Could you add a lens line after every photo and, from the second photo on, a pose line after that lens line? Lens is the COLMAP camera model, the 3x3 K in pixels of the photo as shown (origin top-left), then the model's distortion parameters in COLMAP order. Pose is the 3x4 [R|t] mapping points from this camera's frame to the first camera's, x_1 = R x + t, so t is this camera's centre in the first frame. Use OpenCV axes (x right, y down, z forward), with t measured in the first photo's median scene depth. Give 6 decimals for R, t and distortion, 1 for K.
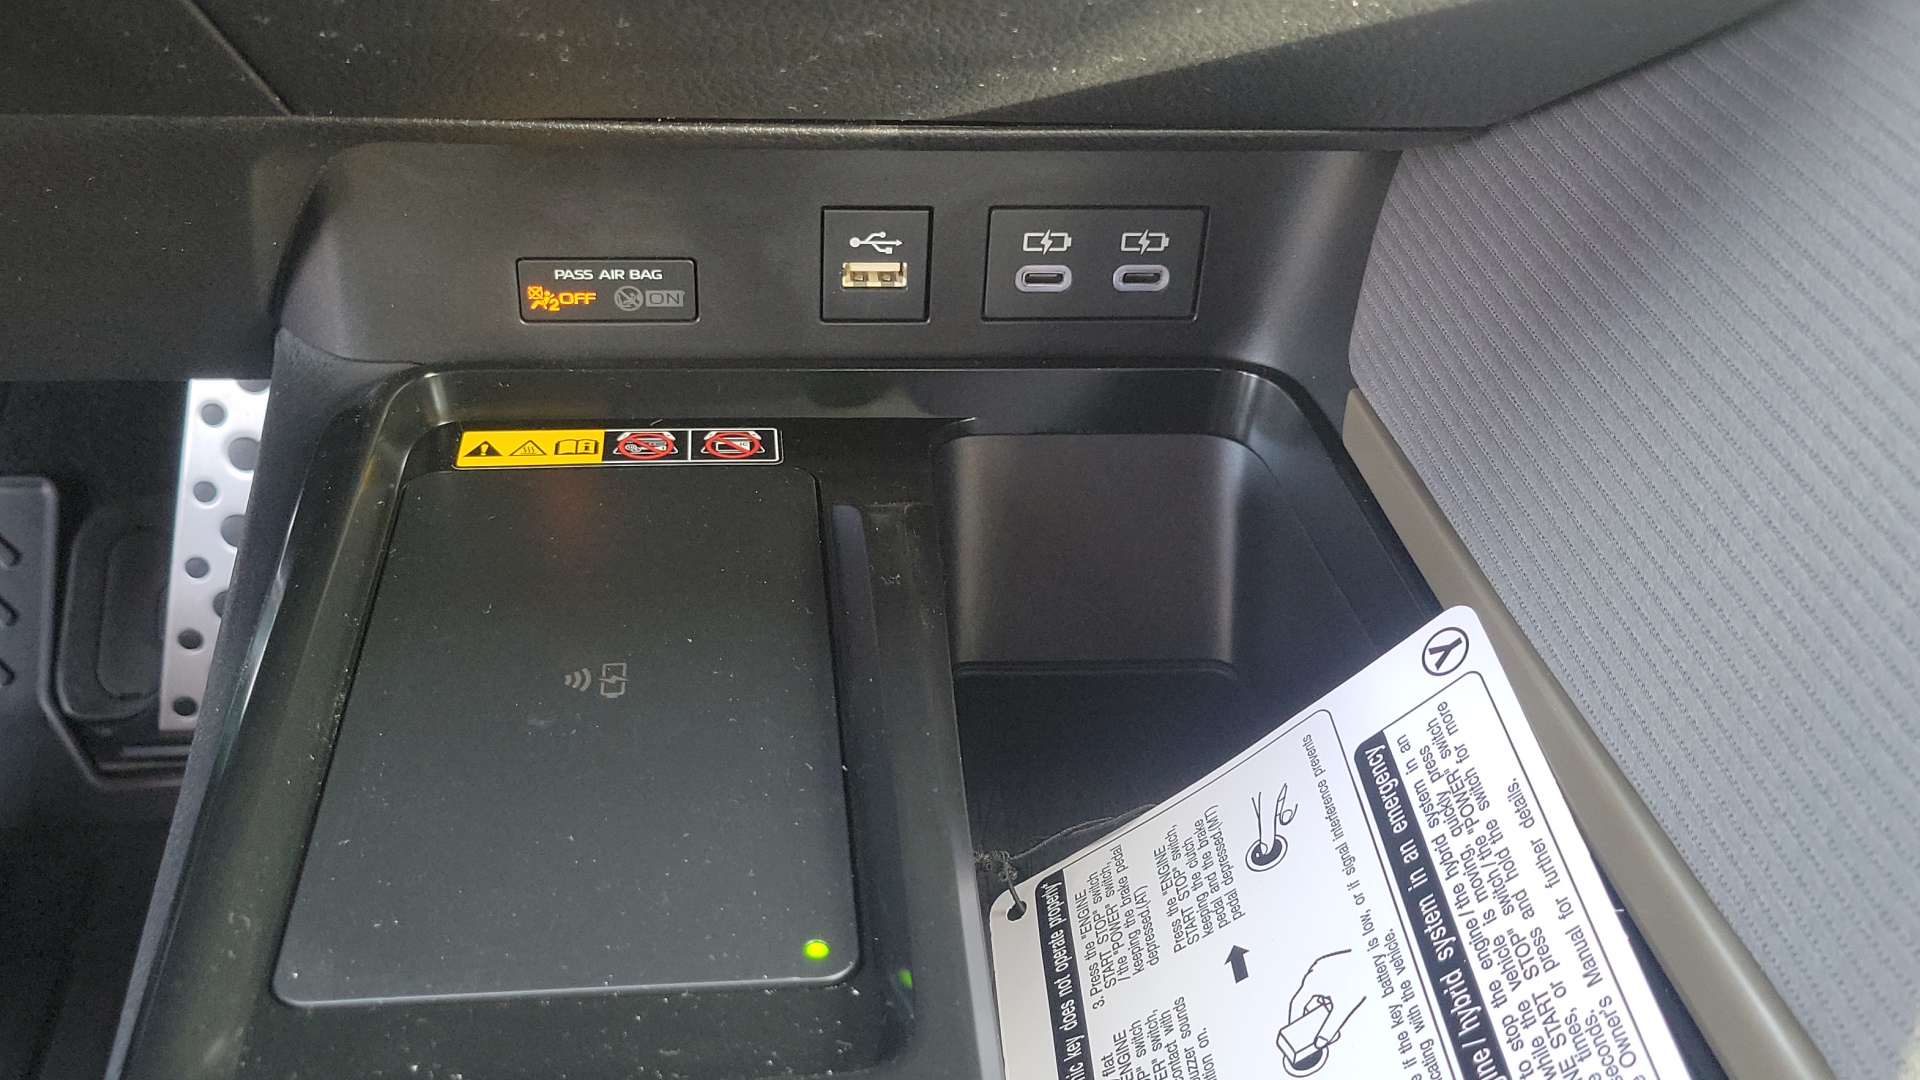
lens RADIAL K [[1892.8, 0, 963.1], [0, 1892.8, 572.8], [0, 0, 1]] dist [0.008629, -0.002423]
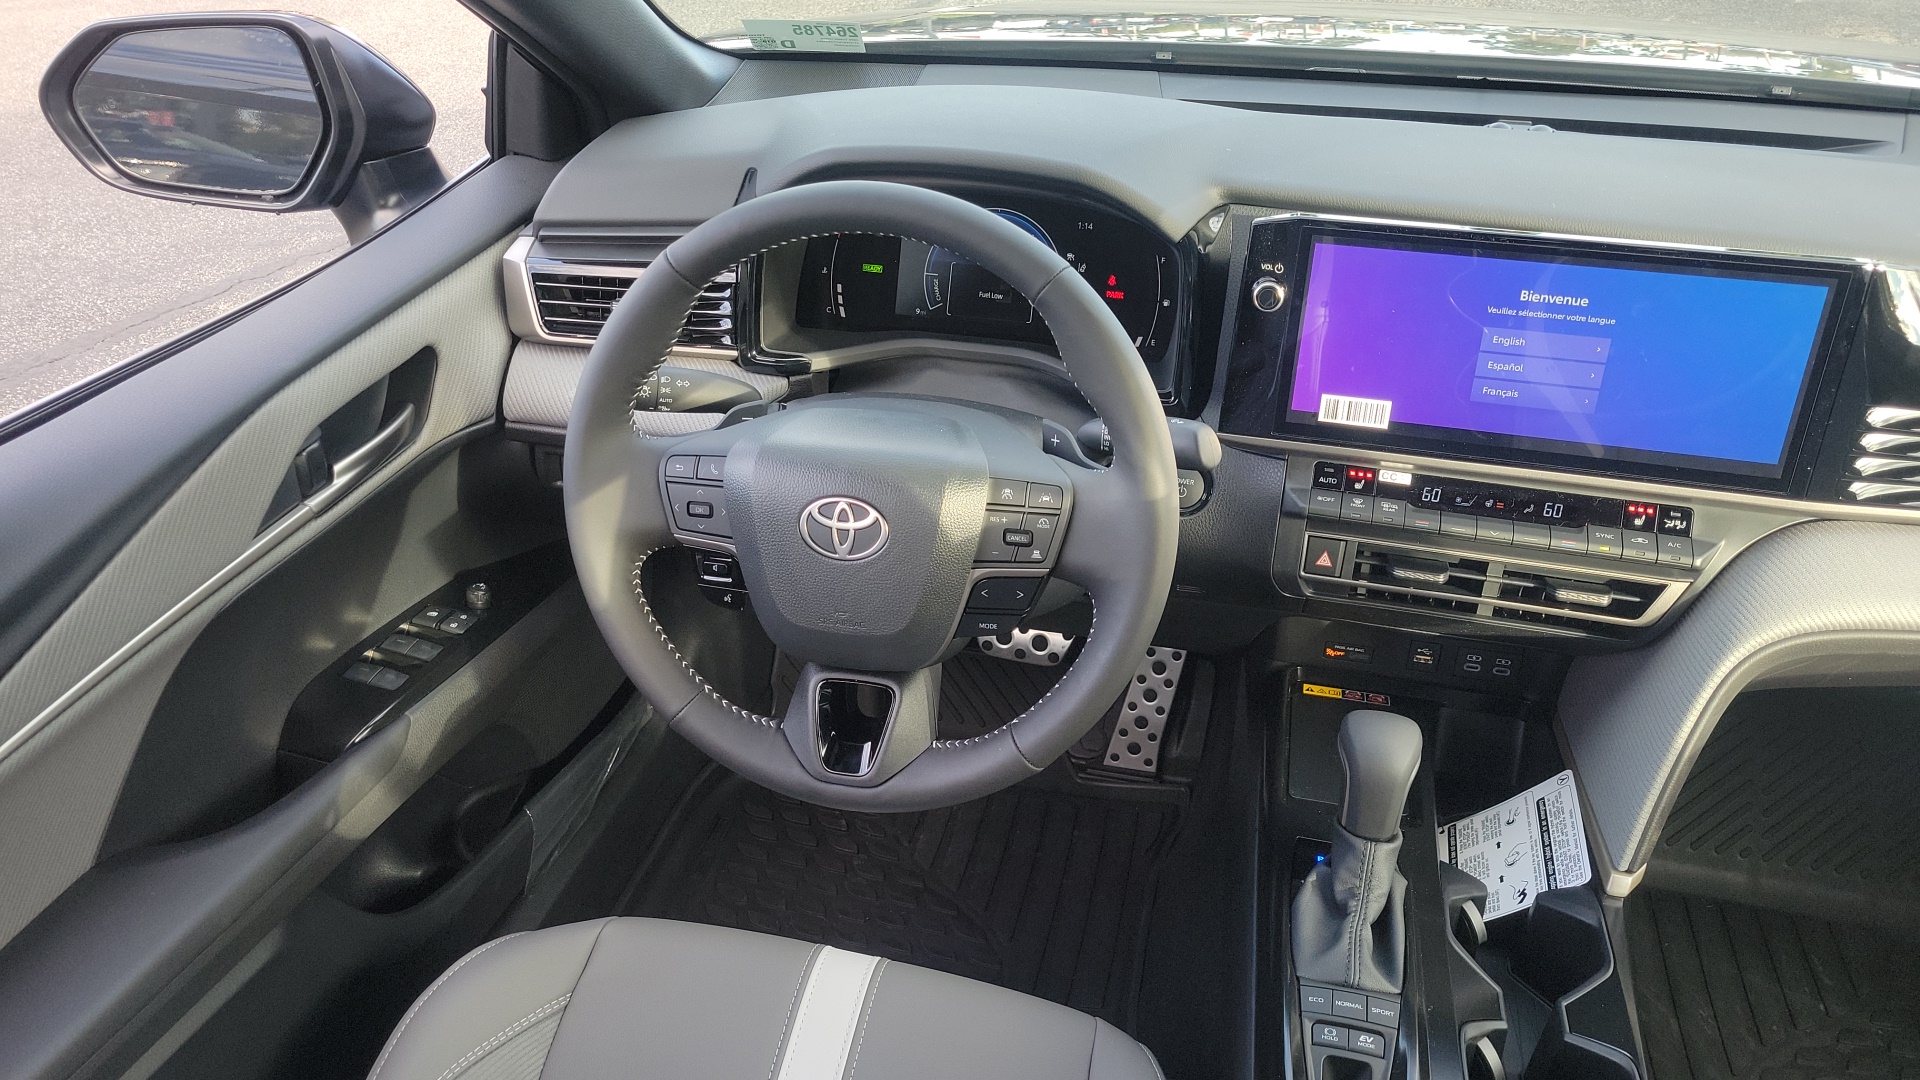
lens RADIAL K [[1427.5, 0, 958.7], [0, 1427.5, 547.7], [0, 0, 1]] dist [0.023369, 0.002727]
pose [[0.941977, 0.133409, -0.308029, -0.086886], [-0.178975, 0.975926, -0.124641, 0.172015], [0.283986, 0.172539, 0.943177, -2.380311]]
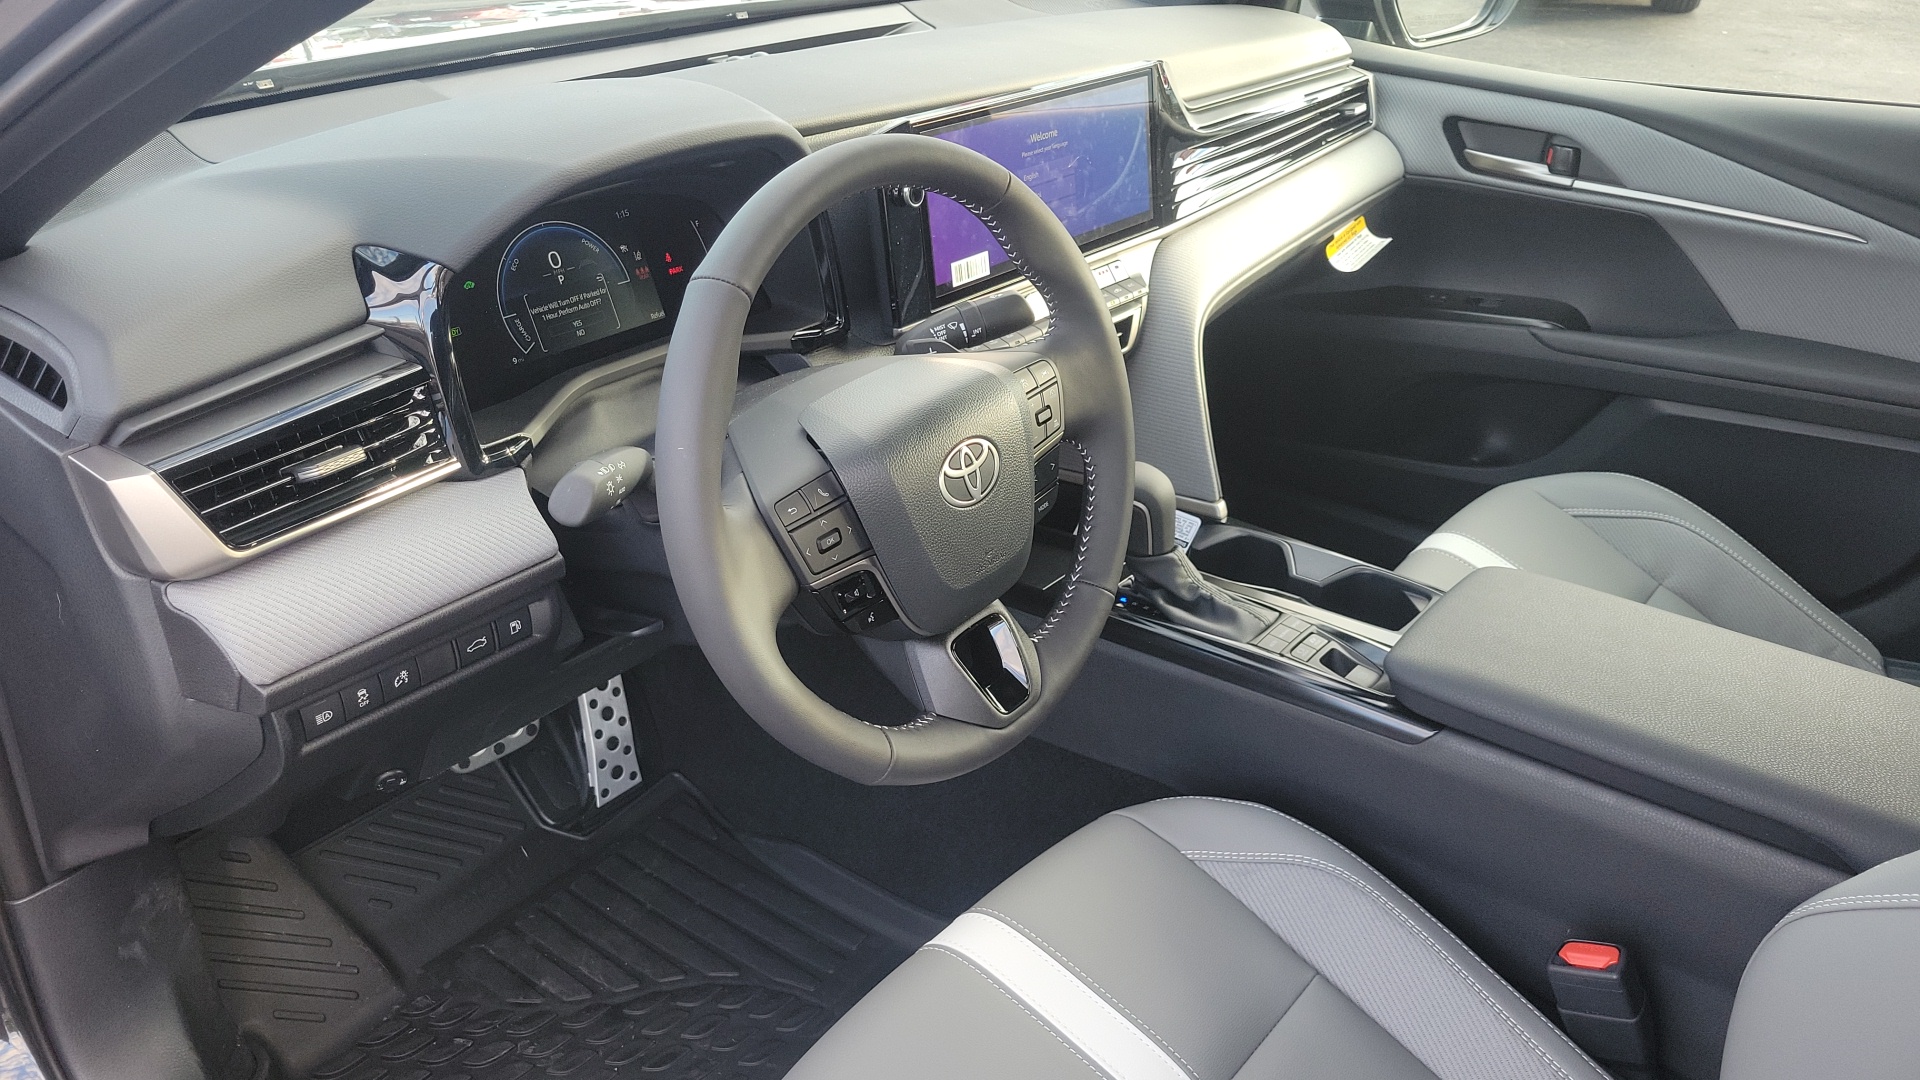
lens RADIAL K [[1427.5, 0, 958.7], [0, 1427.5, 547.7], [0, 0, 1]] dist [0.023369, 0.002727]
pose [[0.708024, -0.376363, 0.597539, -2.571254], [0.461978, 0.886821, 0.011172, -0.053152], [-0.534114, 0.268140, 0.801762, -2.048565]]
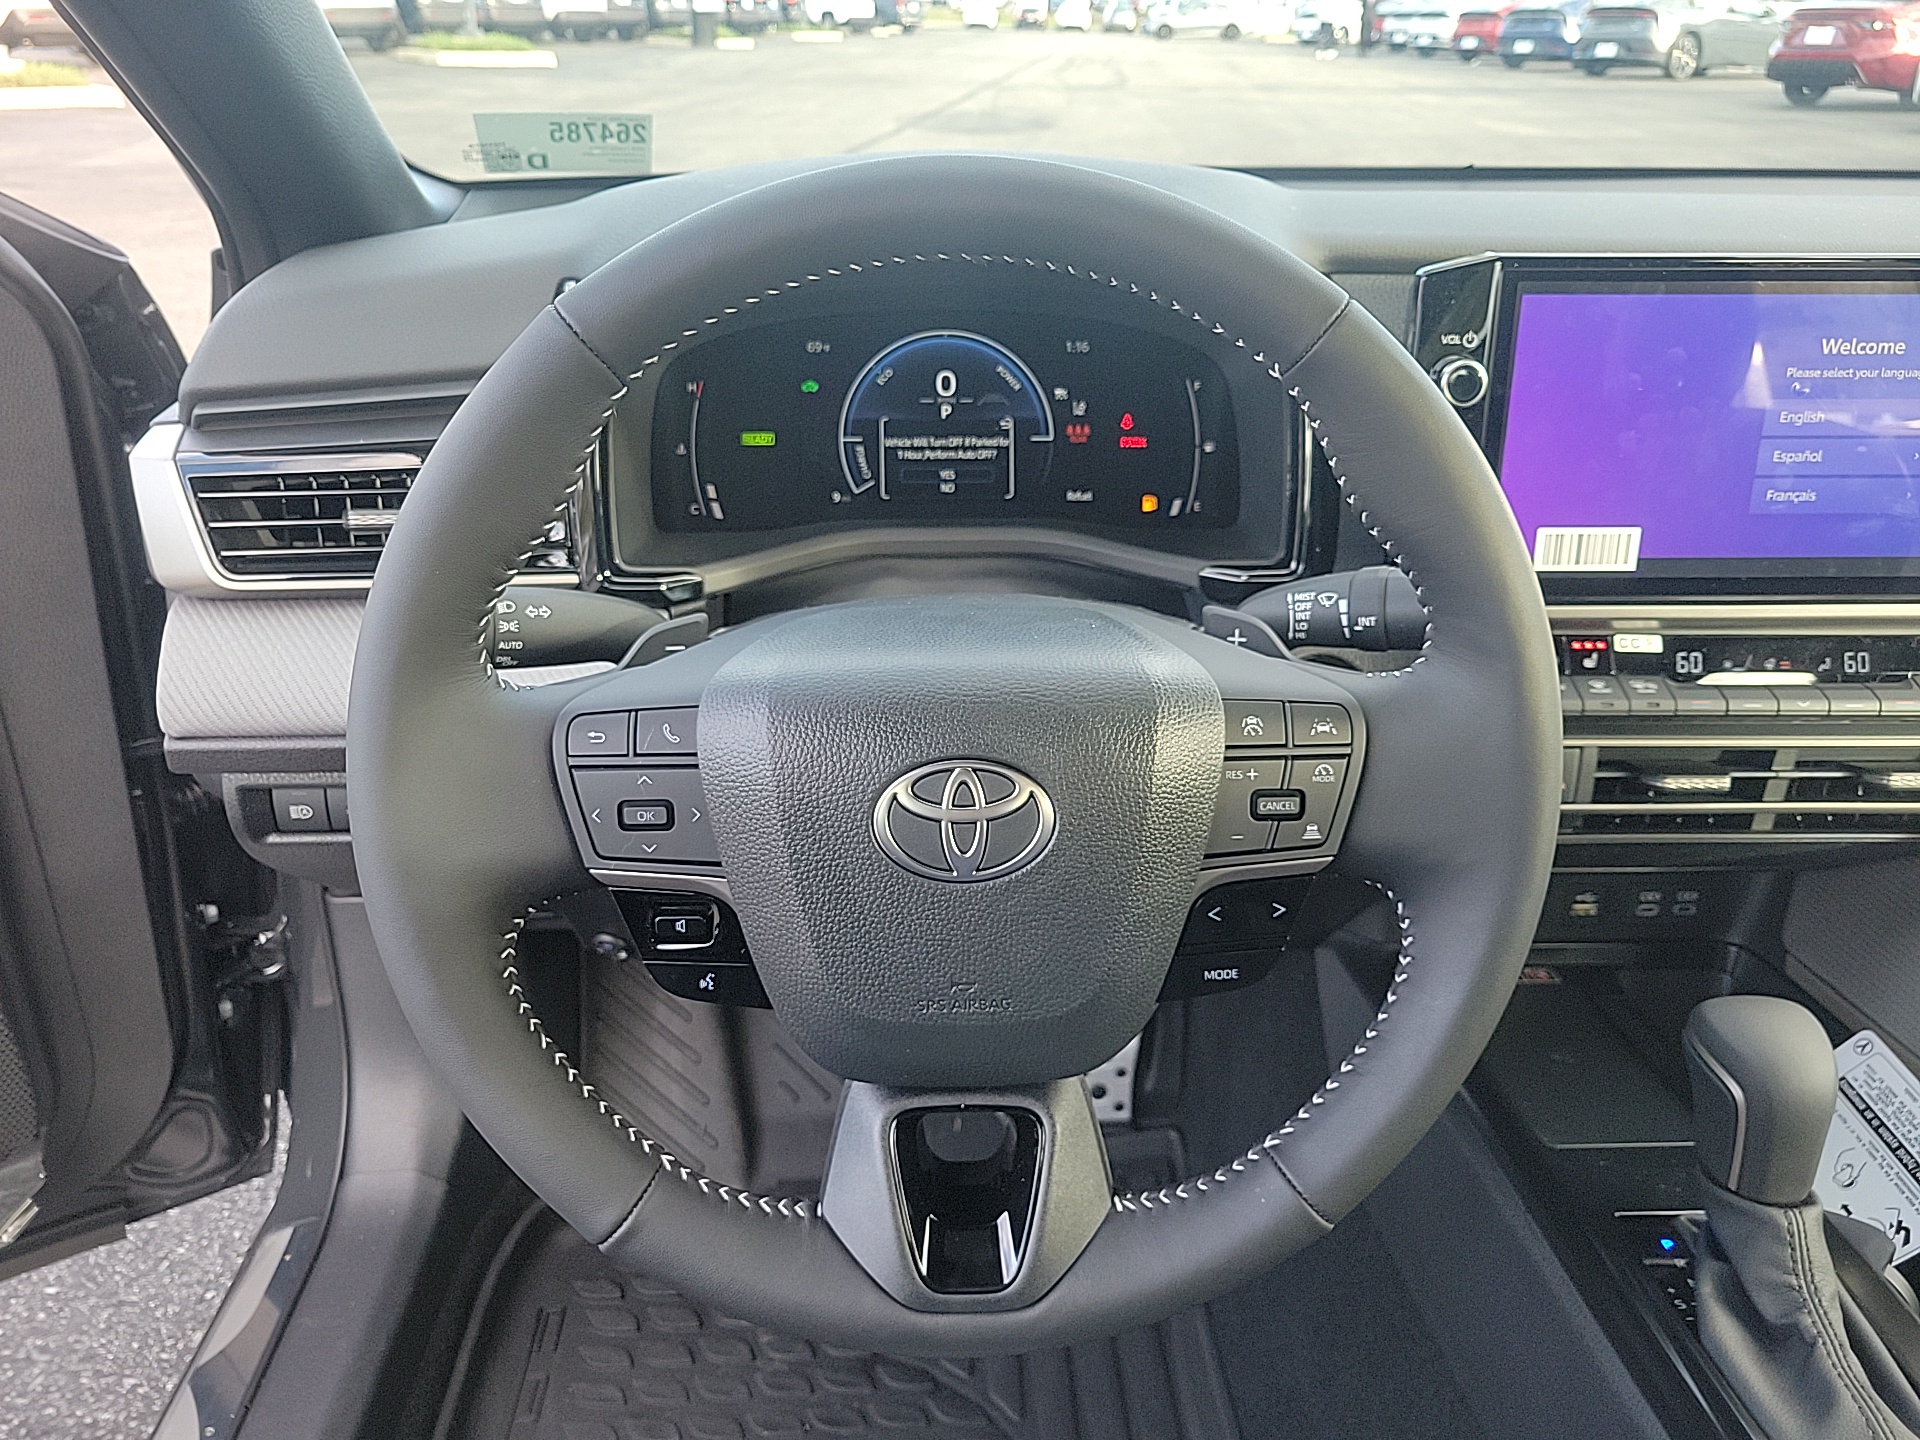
lens RADIAL K [[1461.2, 0, 972.1], [0, 1461.2, 724.1], [0, 0, 1]] dist [0.012517, -0.004164]
pose [[0.997083, -0.016545, -0.074514, -0.931250], [-0.001333, 0.972301, -0.233728, 0.088325], [0.076317, 0.233145, 0.969443, -1.395605]]
